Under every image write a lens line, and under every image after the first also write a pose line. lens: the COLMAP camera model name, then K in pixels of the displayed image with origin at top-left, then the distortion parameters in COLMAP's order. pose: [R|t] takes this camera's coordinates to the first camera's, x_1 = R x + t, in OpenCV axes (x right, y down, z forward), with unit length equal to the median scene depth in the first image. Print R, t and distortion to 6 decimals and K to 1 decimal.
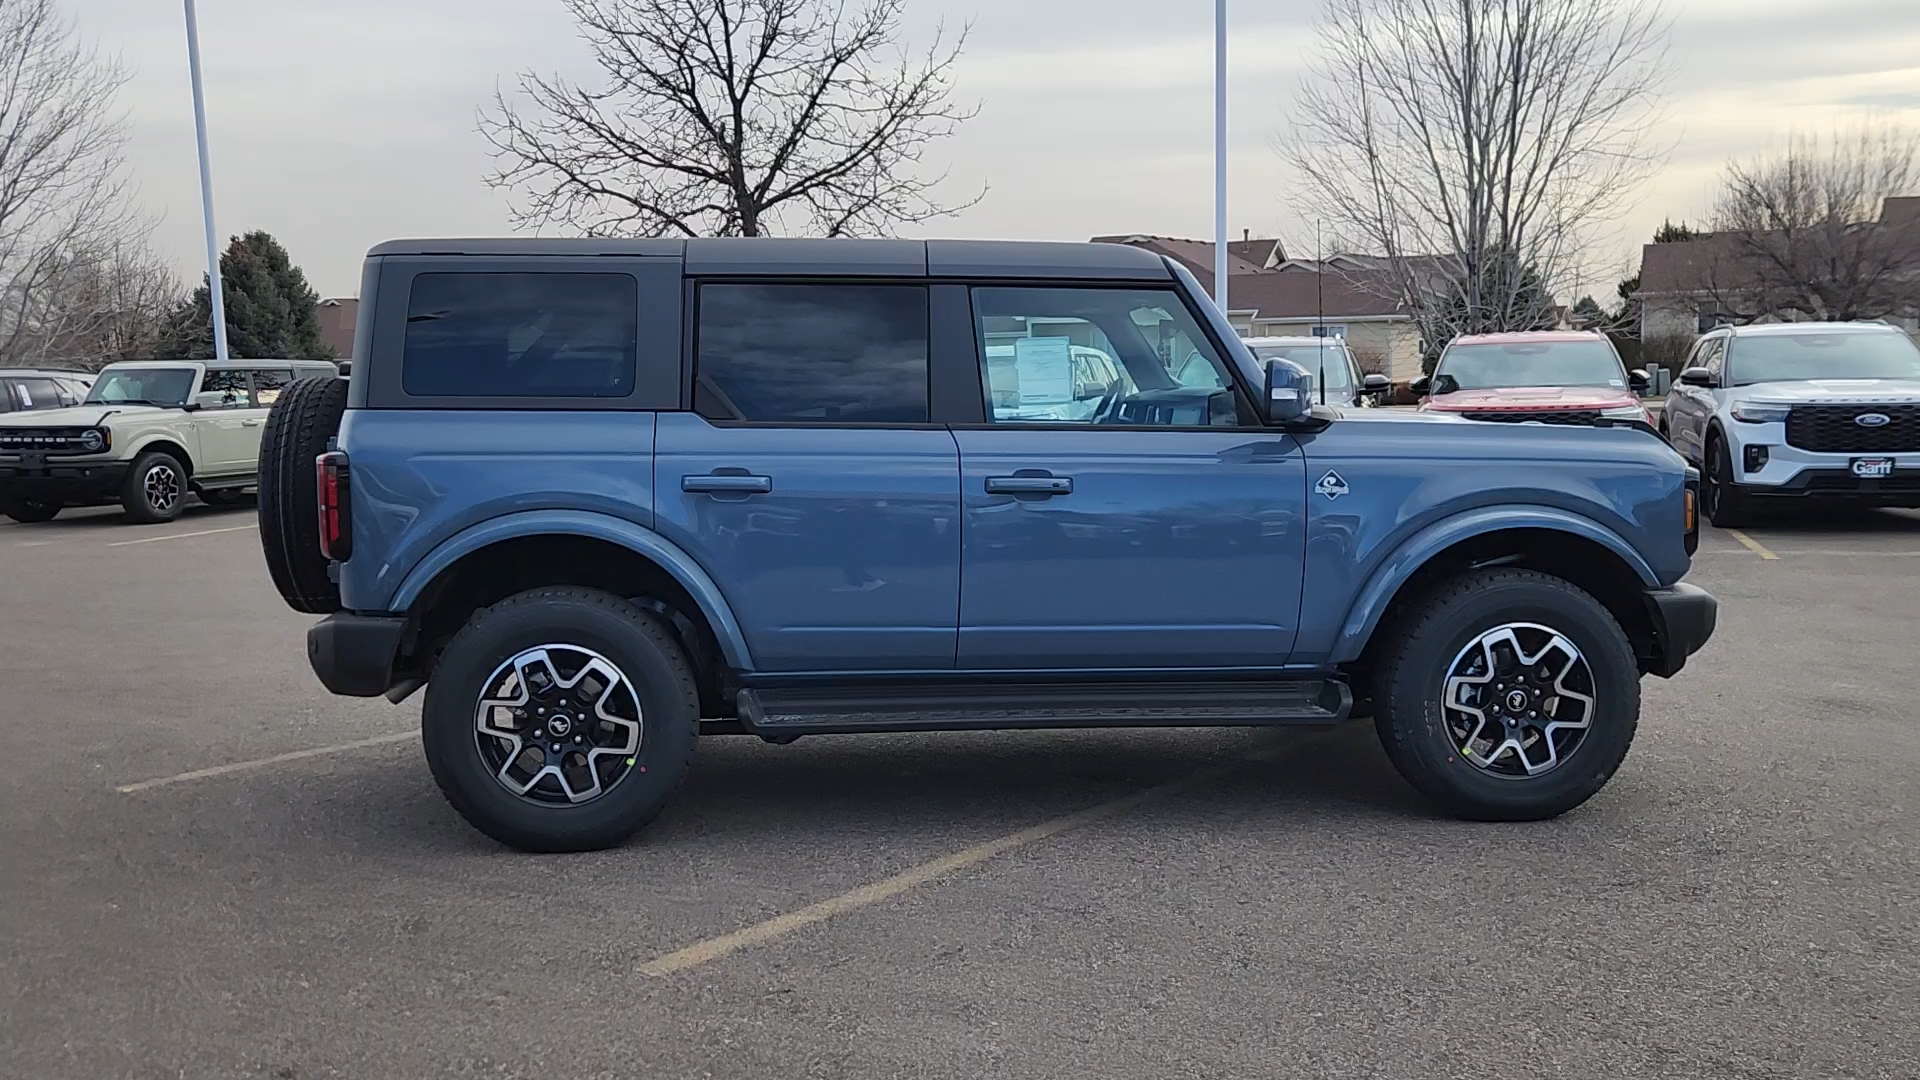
lens RADIAL K [[1623.3, 0, 947.6], [0, 1623.3, 571.0], [0, 0, 1]] dist [0.041213, -0.031446]
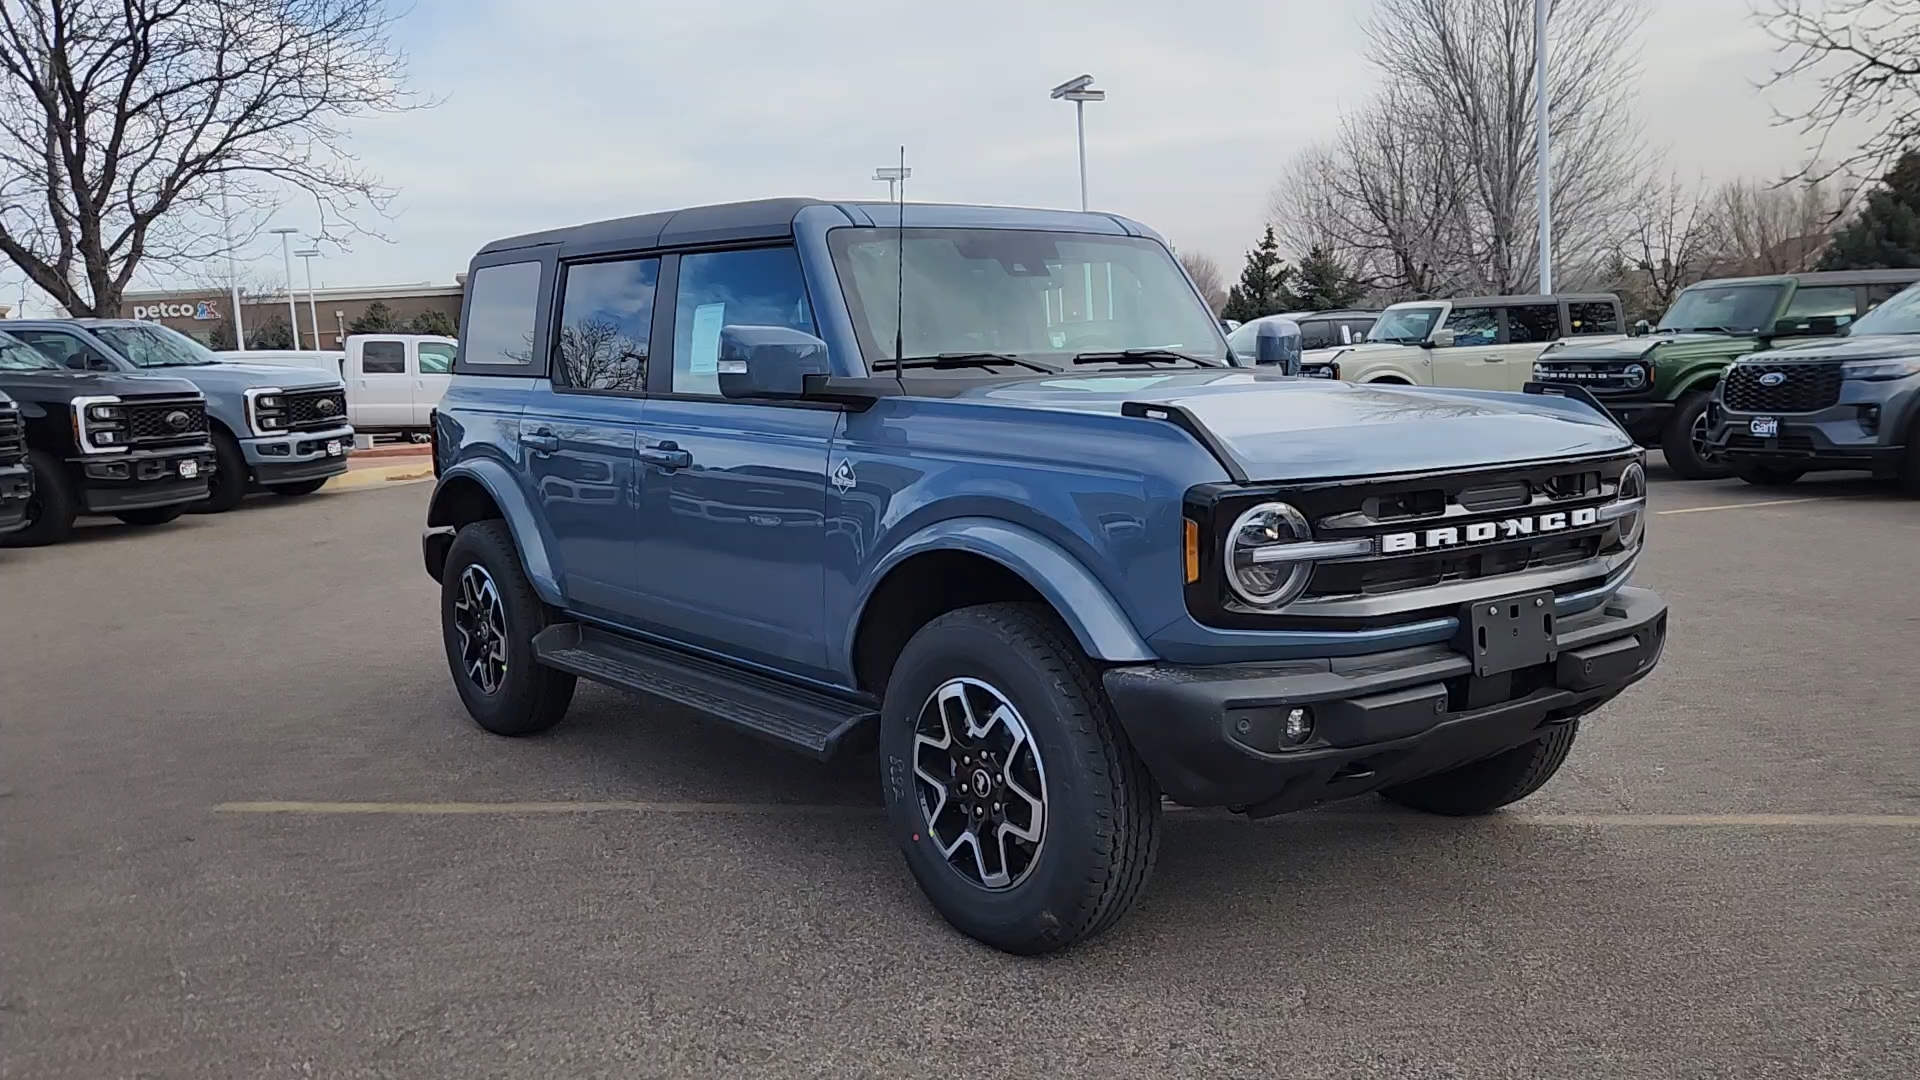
lens RADIAL K [[1623.3, 0, 947.6], [0, 1623.3, 571.0], [0, 0, 1]] dist [0.041213, -0.031446]
pose [[0.547424, 0.110160, -0.829573, 0.942104], [-0.071832, 0.993825, 0.084570, -0.077452], [0.833767, 0.013294, 0.551956, 0.578960]]
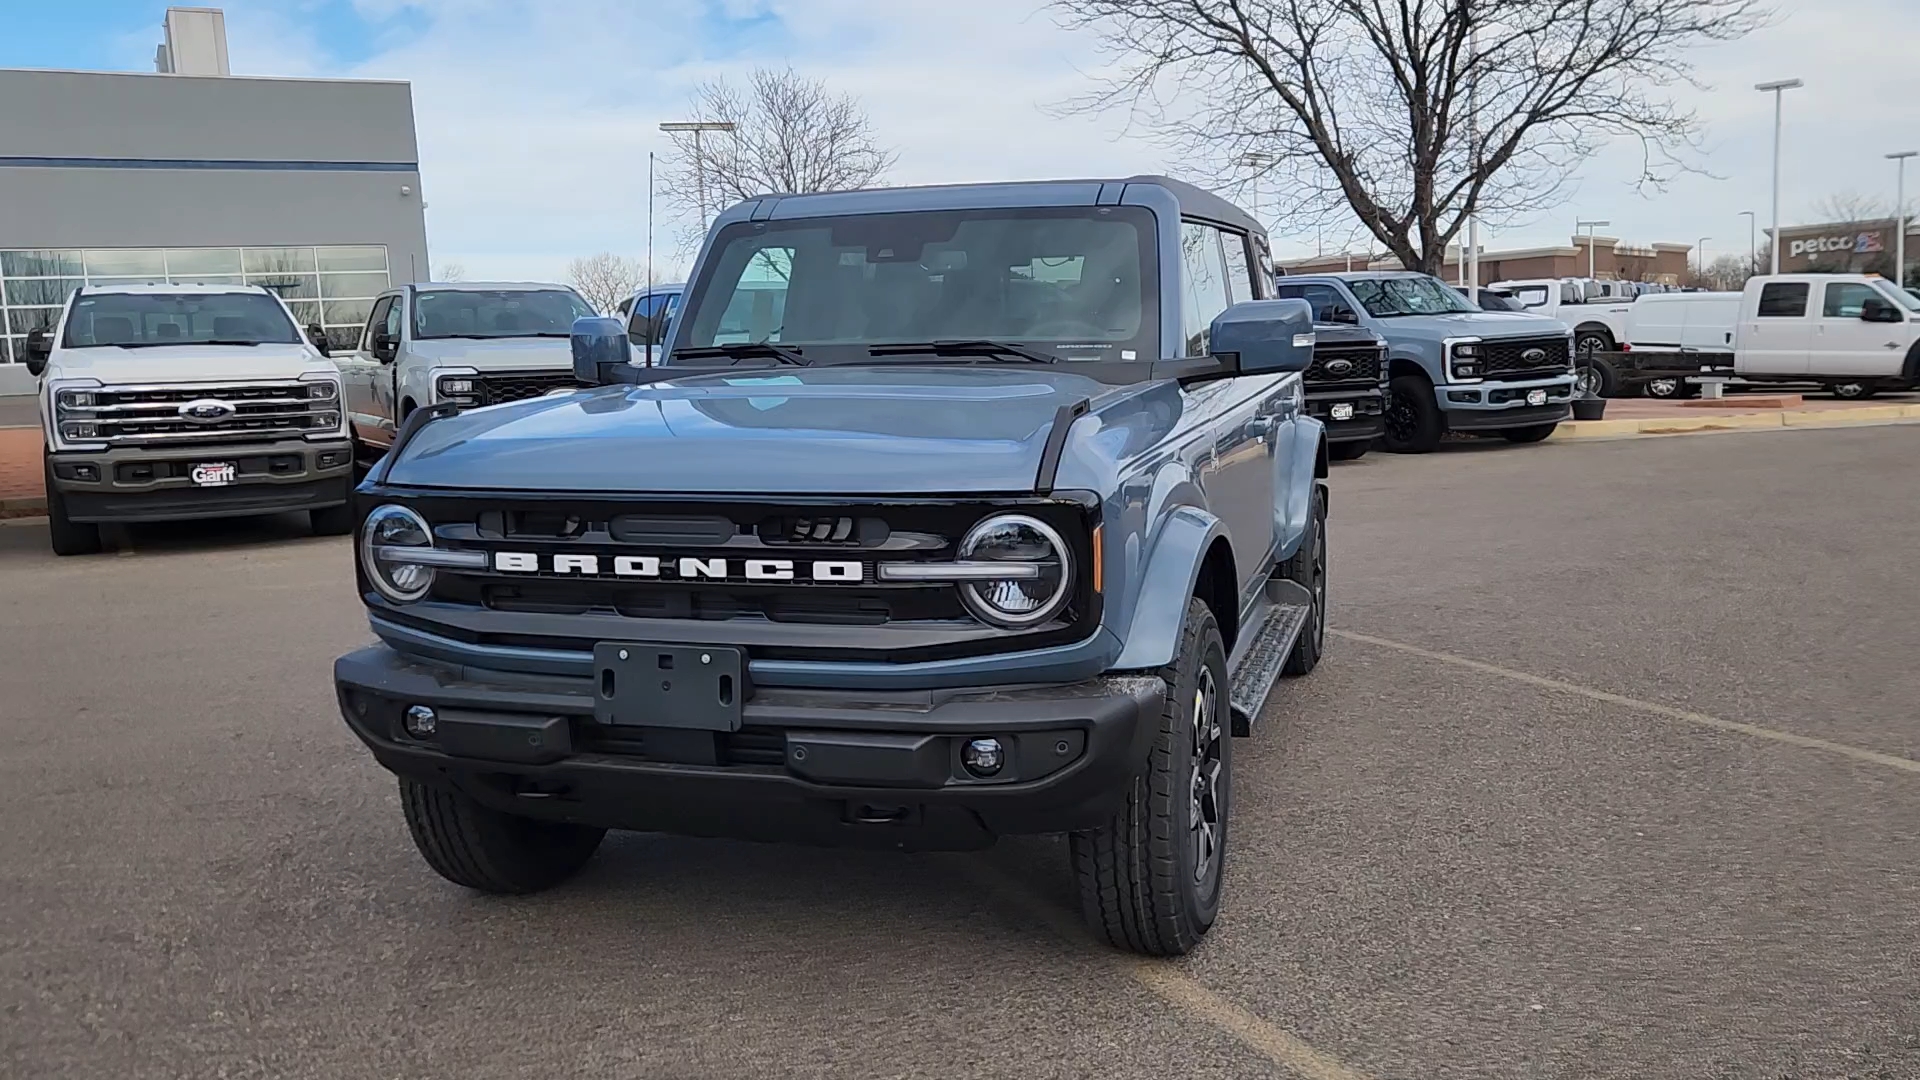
lens RADIAL K [[1623.3, 0, 947.6], [0, 1623.3, 571.0], [0, 0, 1]] dist [0.041213, -0.031446]
pose [[-0.373204, 0.157609, -0.914264, 1.012620], [-0.072621, 0.977478, 0.198150, -0.183459], [0.924903, 0.140345, -0.353353, 1.500515]]
